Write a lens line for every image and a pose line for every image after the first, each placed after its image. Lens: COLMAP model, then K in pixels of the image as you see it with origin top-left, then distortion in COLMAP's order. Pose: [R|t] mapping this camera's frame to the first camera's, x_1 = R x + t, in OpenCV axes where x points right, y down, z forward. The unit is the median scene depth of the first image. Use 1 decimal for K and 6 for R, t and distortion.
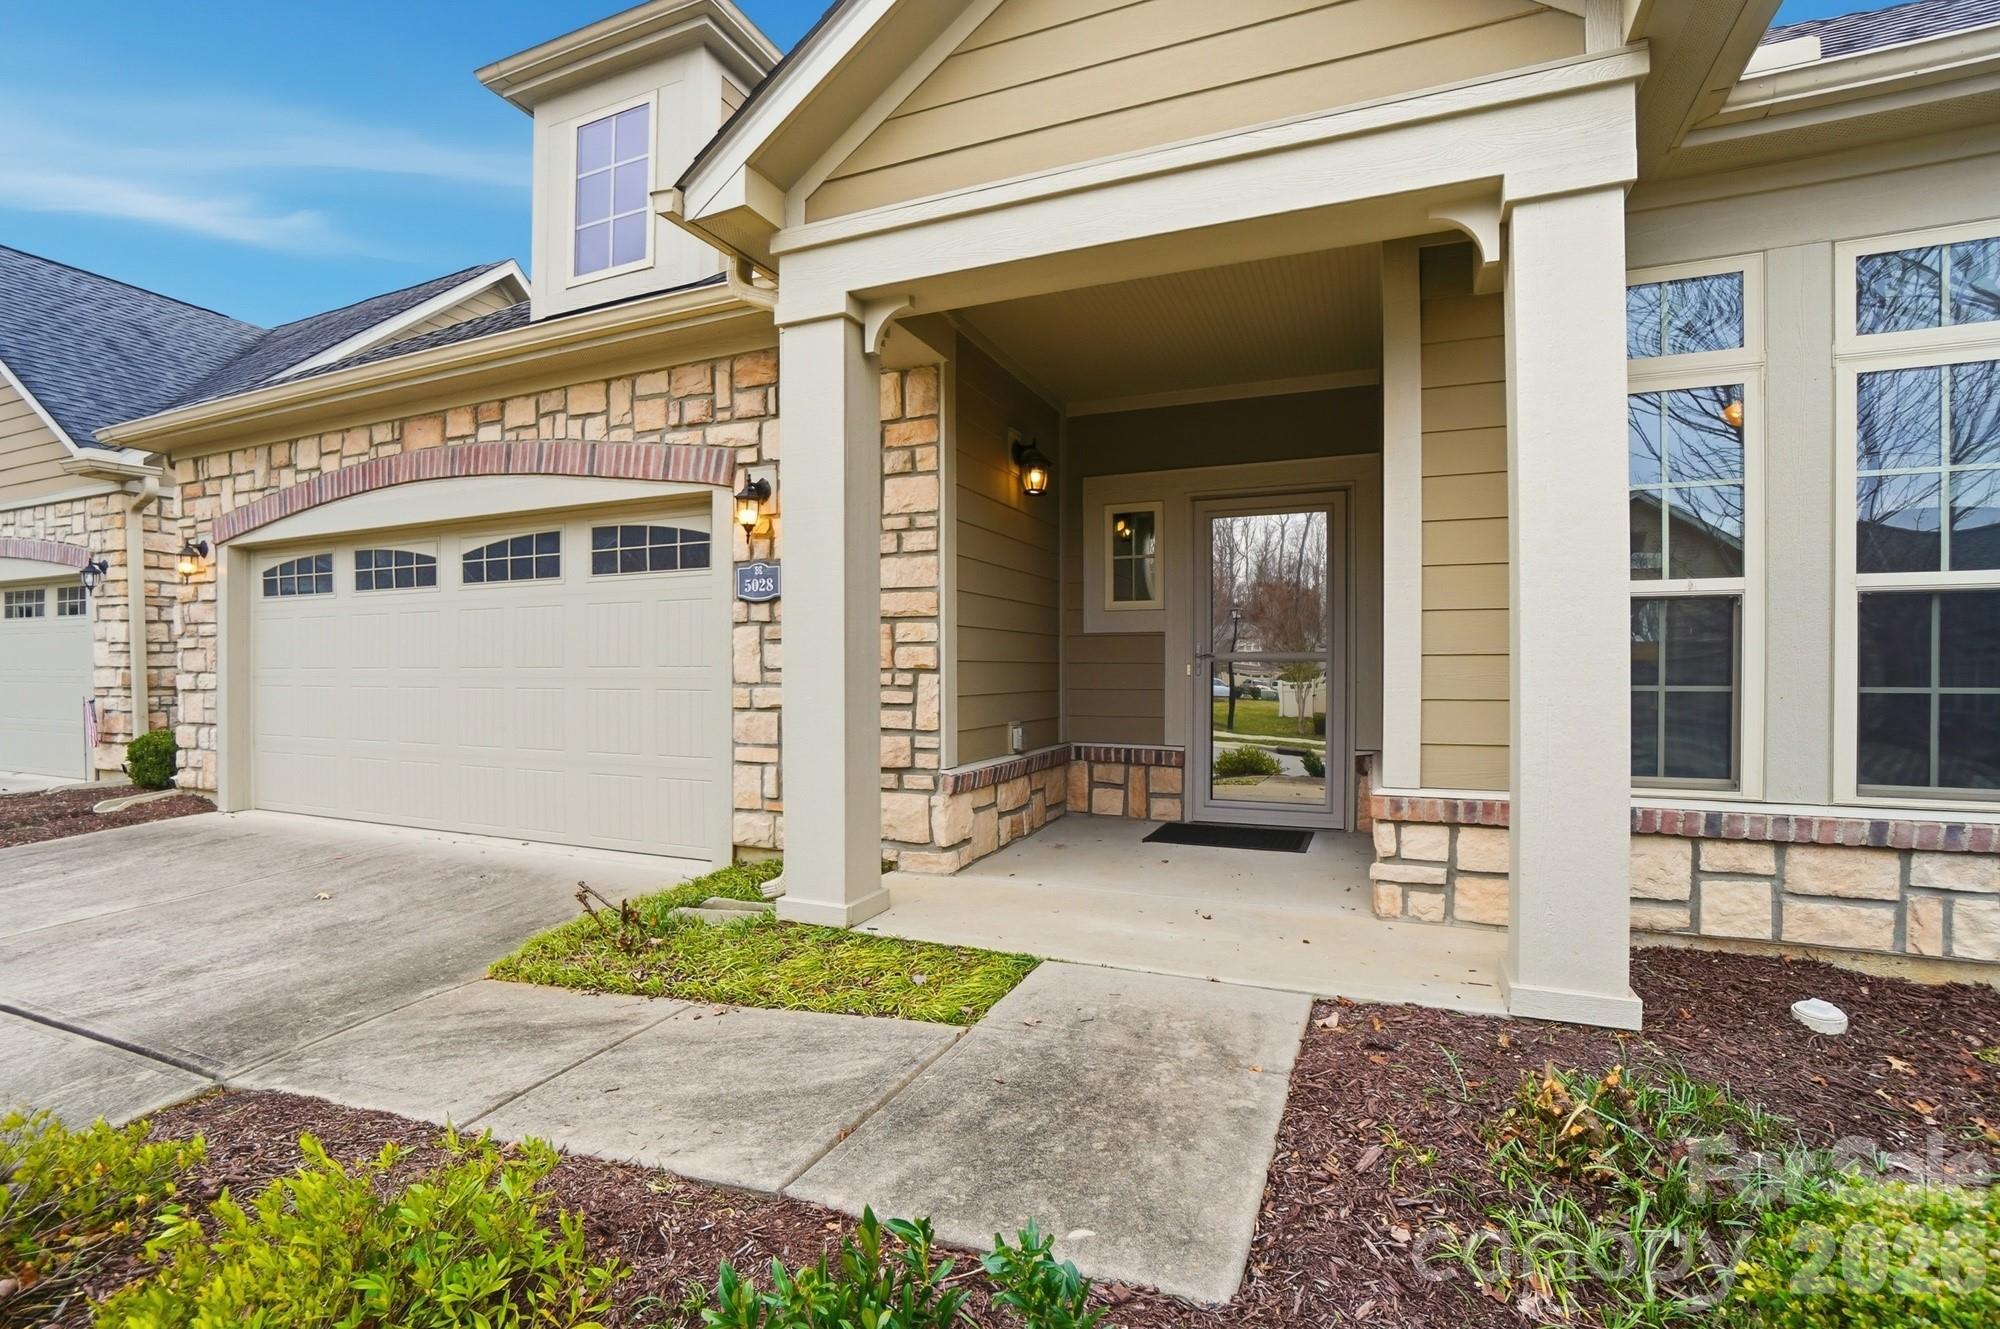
lens RADIAL K [[909.6, 0, 982.1], [0, 909.6, 665.4], [0, 0, 1]] dist [-0.065767, 0.025300]
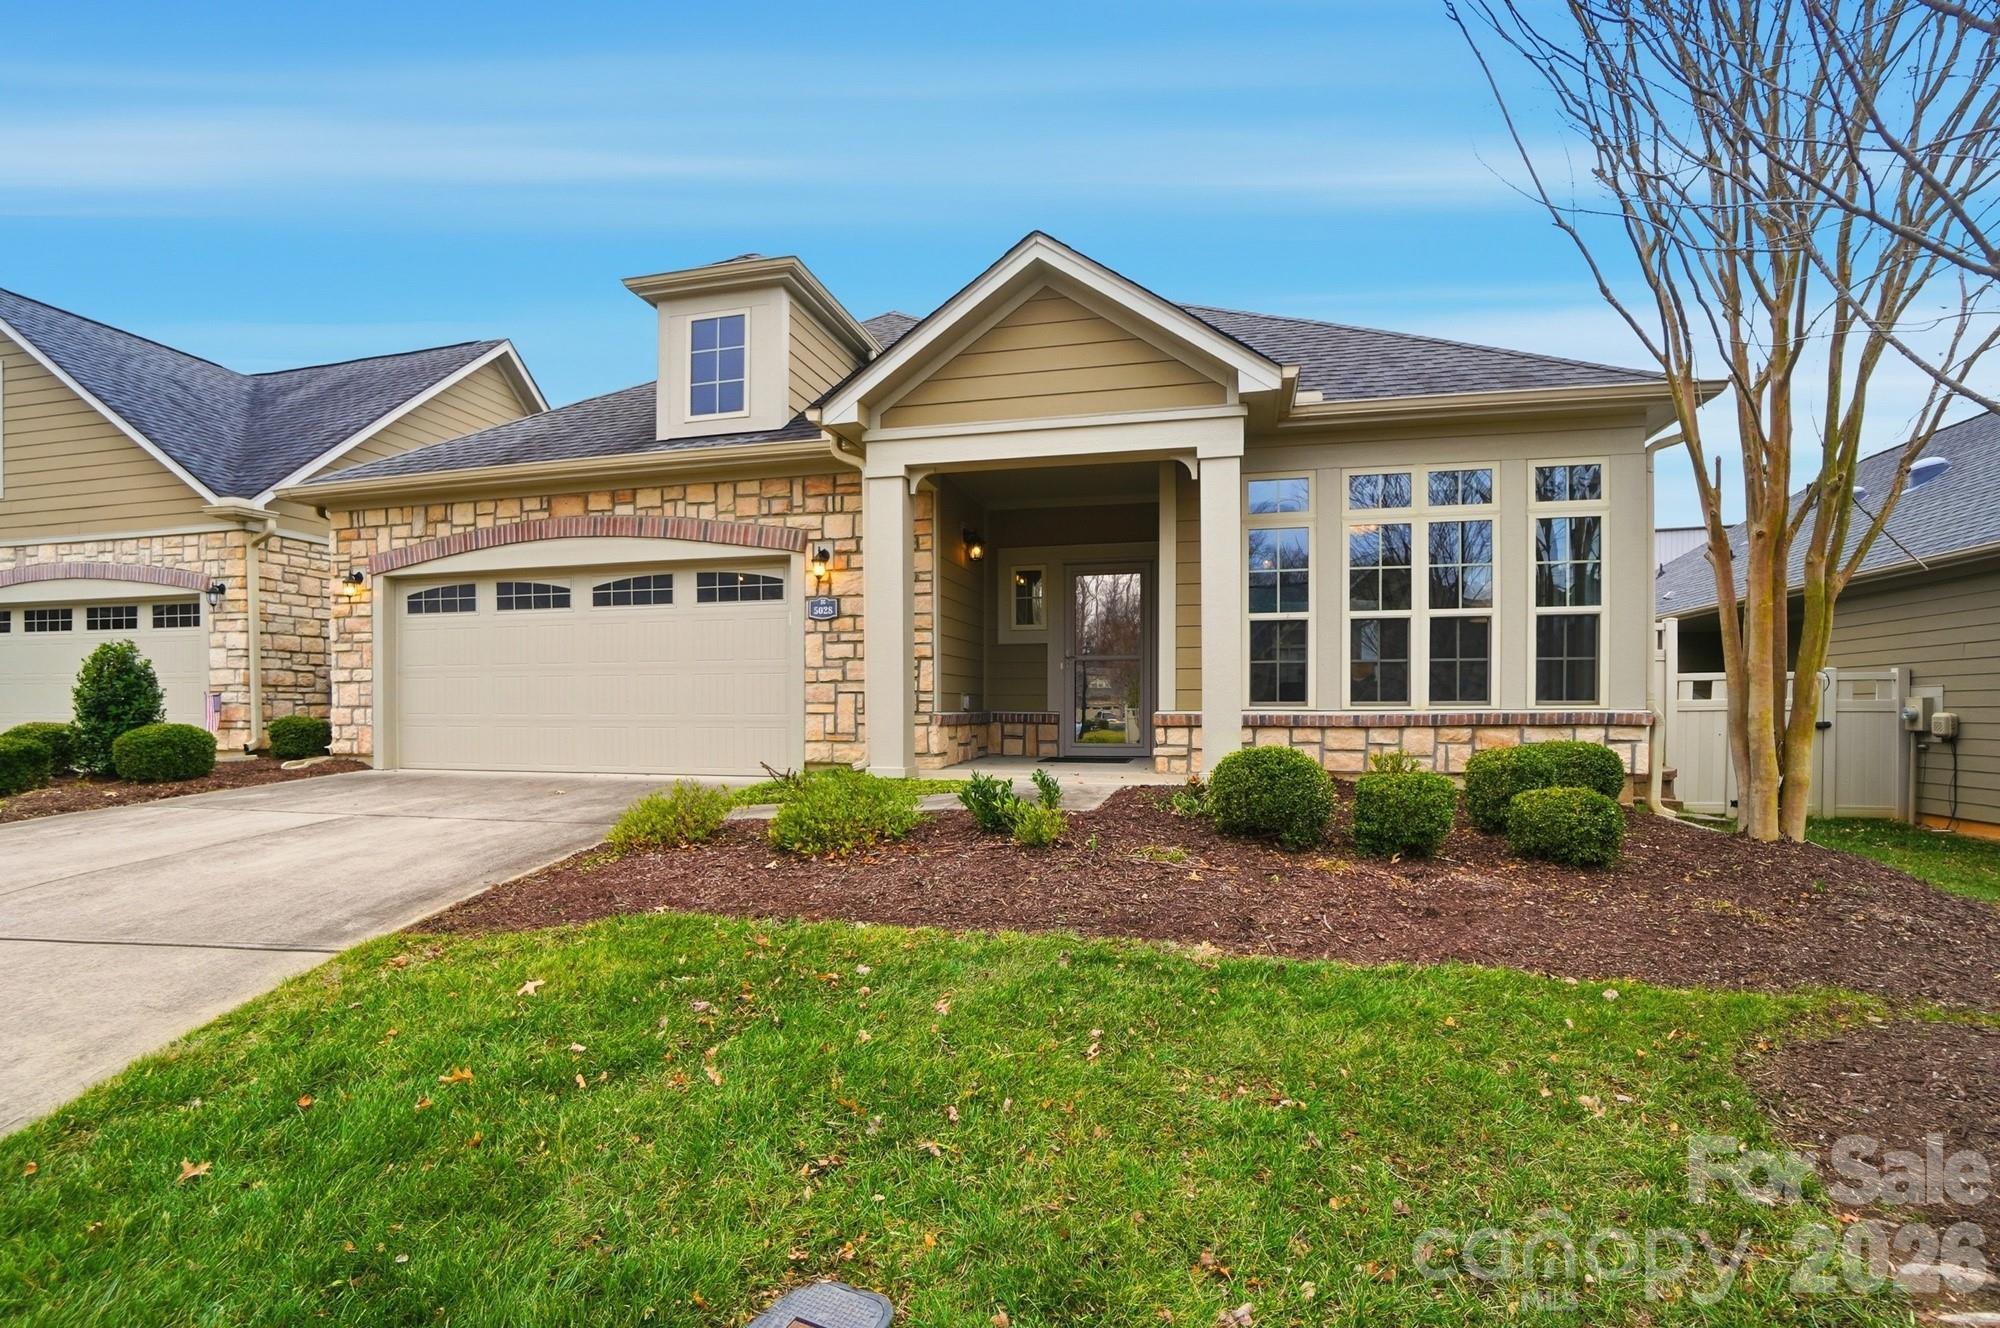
lens RADIAL K [[882.1, 0, 1008.8], [0, 882.1, 682.1], [0, 0, 1]] dist [-0.054833, 0.018171]
pose [[0.982909, 0.001759, 0.184083, -0.201106], [0.001732, 0.999822, -0.018801, 0.078650], [-0.184083, 0.018798, 0.982731, -0.697906]]
